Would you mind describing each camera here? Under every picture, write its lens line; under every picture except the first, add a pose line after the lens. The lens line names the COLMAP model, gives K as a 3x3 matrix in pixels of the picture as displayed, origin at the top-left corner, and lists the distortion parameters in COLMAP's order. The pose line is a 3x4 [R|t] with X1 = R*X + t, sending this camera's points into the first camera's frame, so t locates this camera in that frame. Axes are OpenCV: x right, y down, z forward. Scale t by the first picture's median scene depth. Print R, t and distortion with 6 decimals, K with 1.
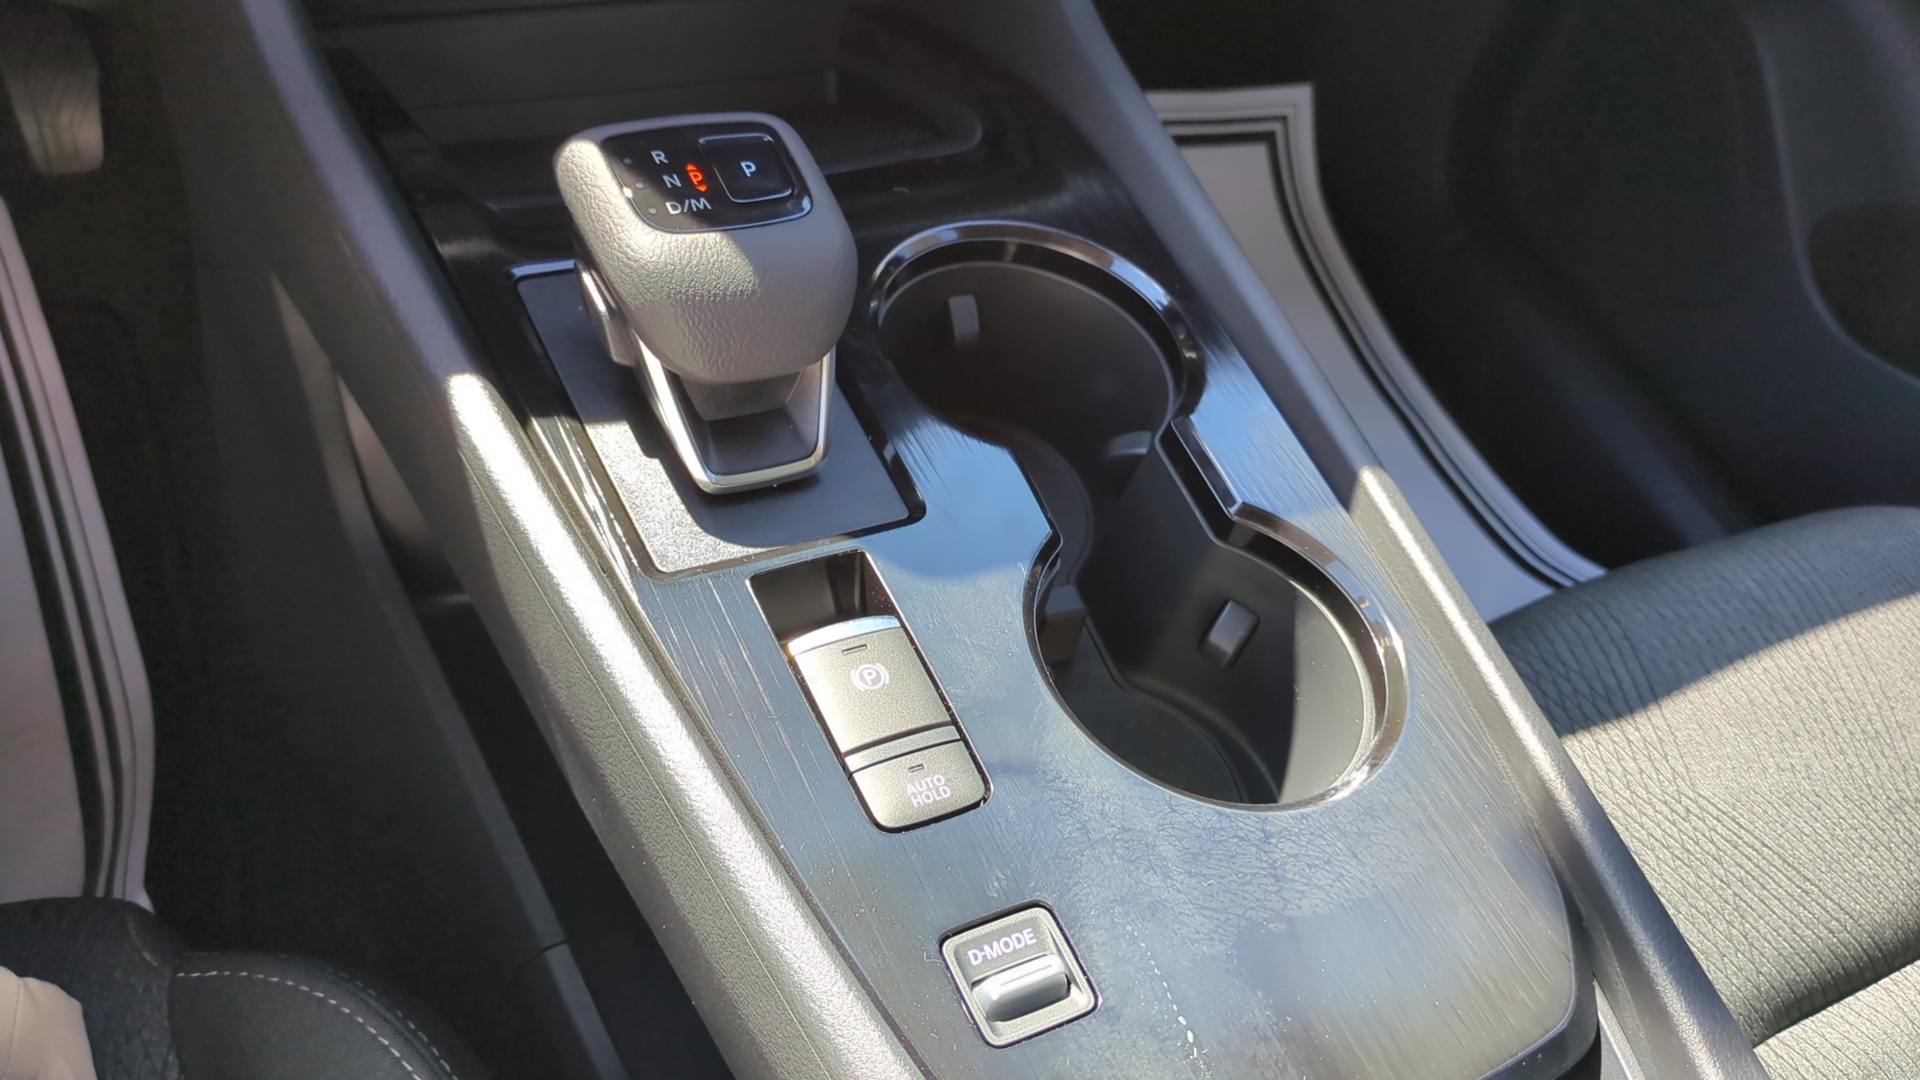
lens RADIAL K [[1618.5, 0, 959.2], [0, 1618.5, 527.5], [0, 0, 1]] dist [0.043976, -0.076455]
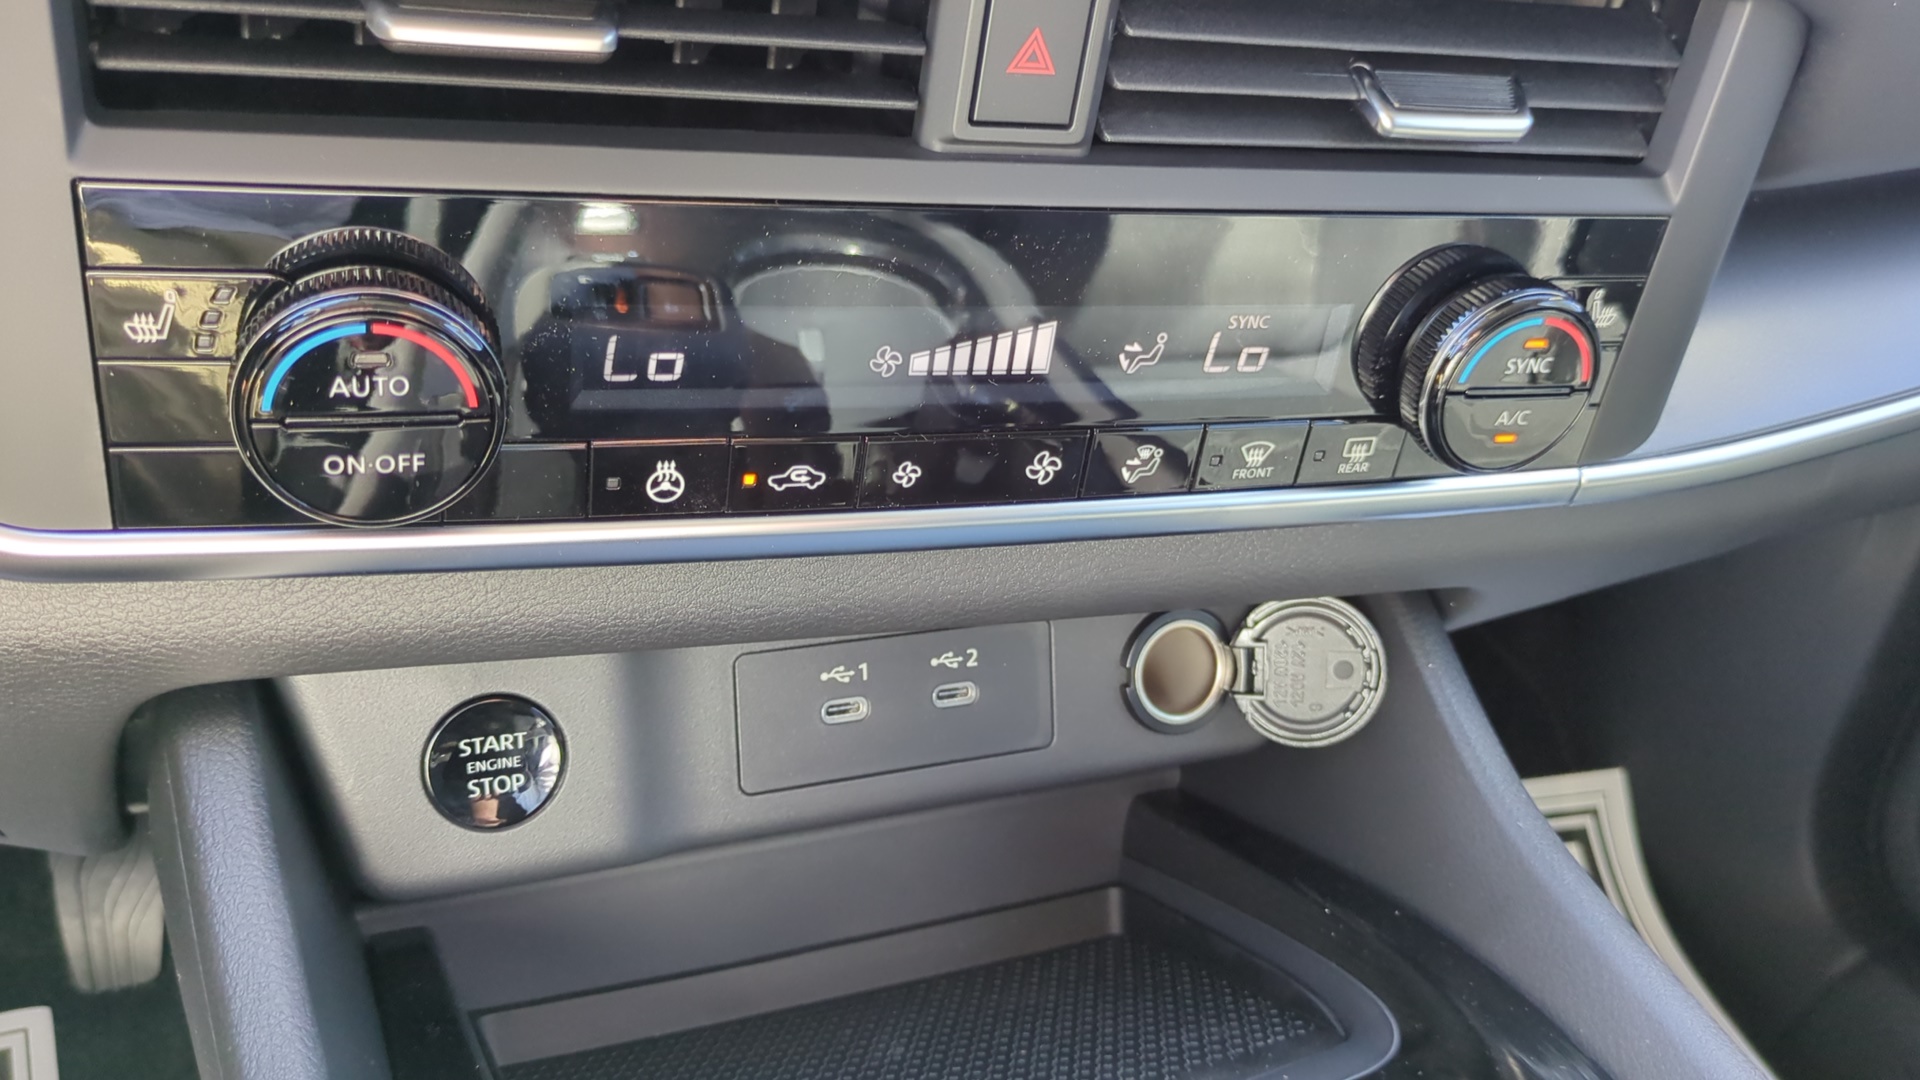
lens RADIAL K [[1618.5, 0, 961.3], [0, 1618.5, 518.1], [0, 0, 1]] dist [0.043976, -0.076455]
pose [[0.995283, -0.053884, -0.080677, -0.119674], [0.020558, 0.929827, -0.367421, -0.264862], [0.094814, 0.364029, 0.926549, 0.443230]]
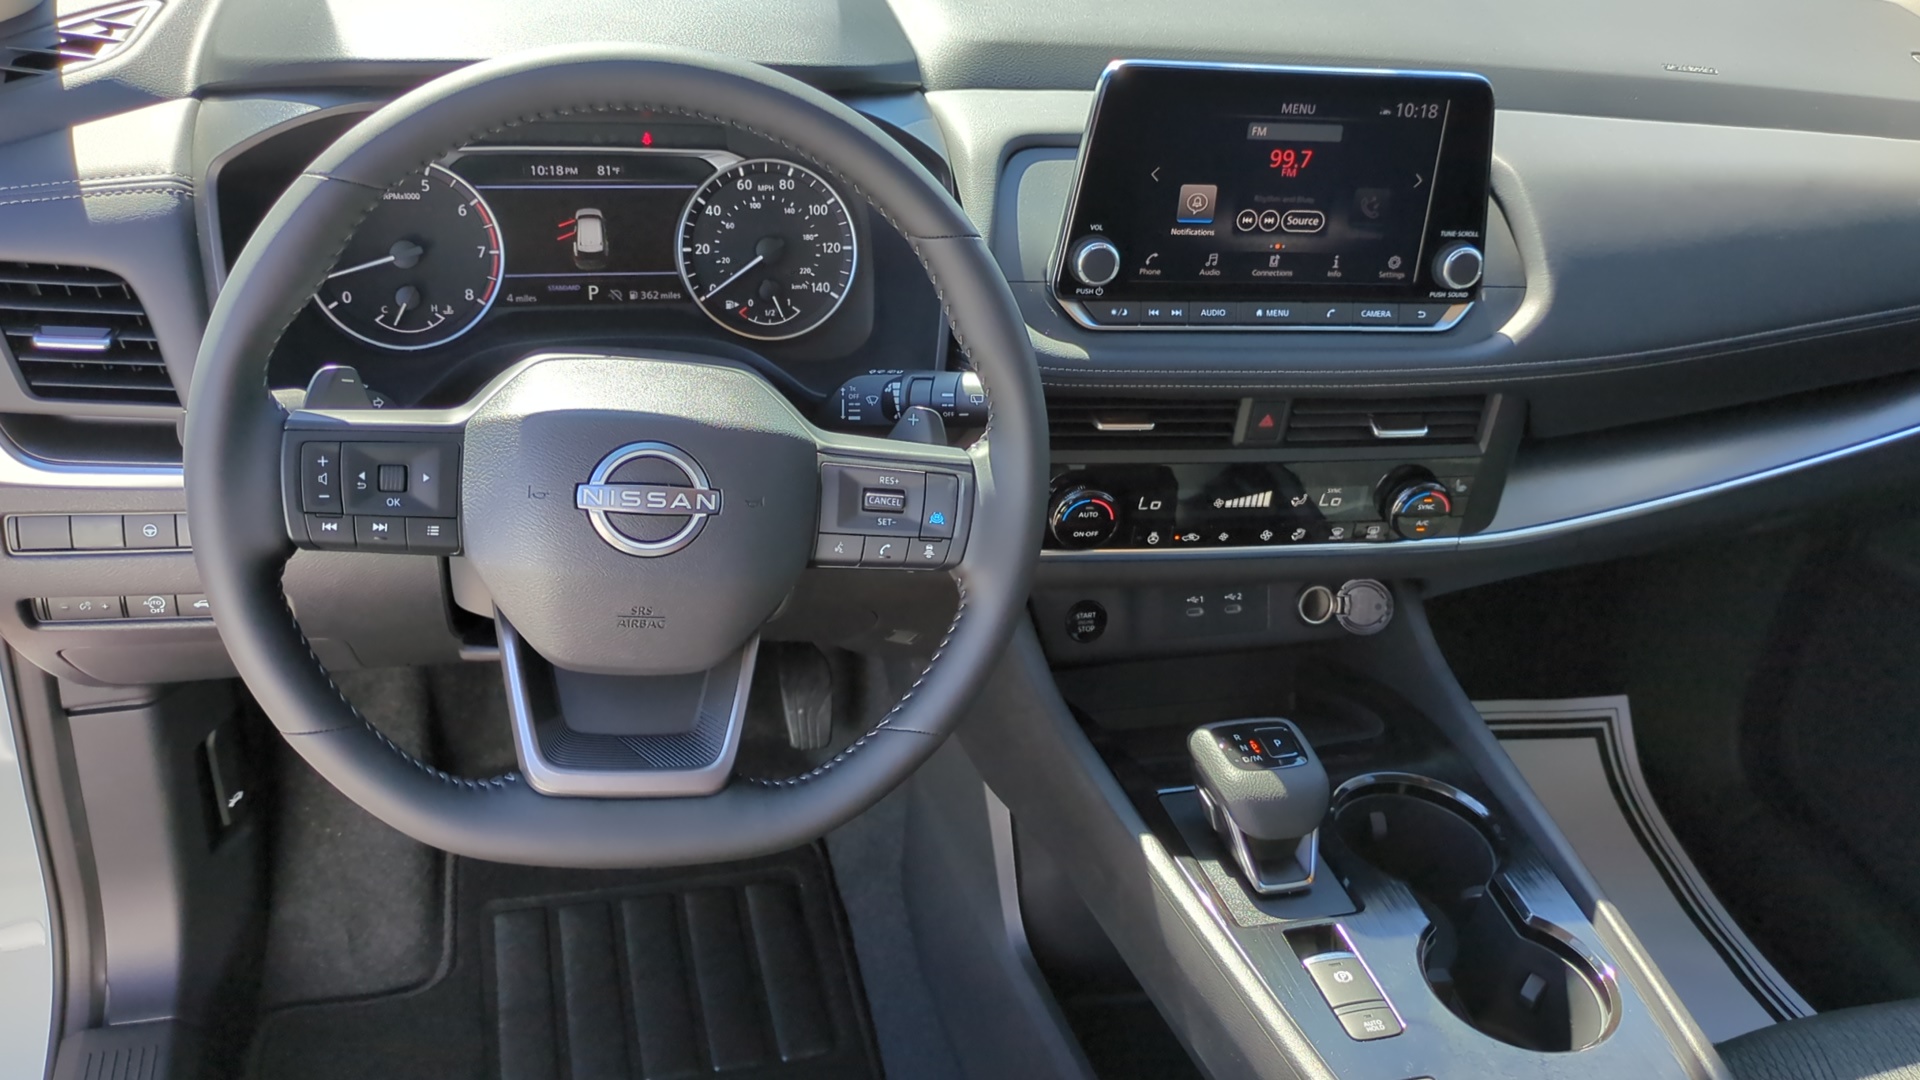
lens RADIAL K [[1618.5, 0, 955.6], [0, 1618.5, 518.6], [0, 0, 1]] dist [0.043976, -0.076455]
pose [[0.973535, -0.023172, -0.227359, -0.044551], [-0.059635, 0.934622, -0.350608, 0.271393], [0.220619, 0.354888, 0.908505, -1.118511]]
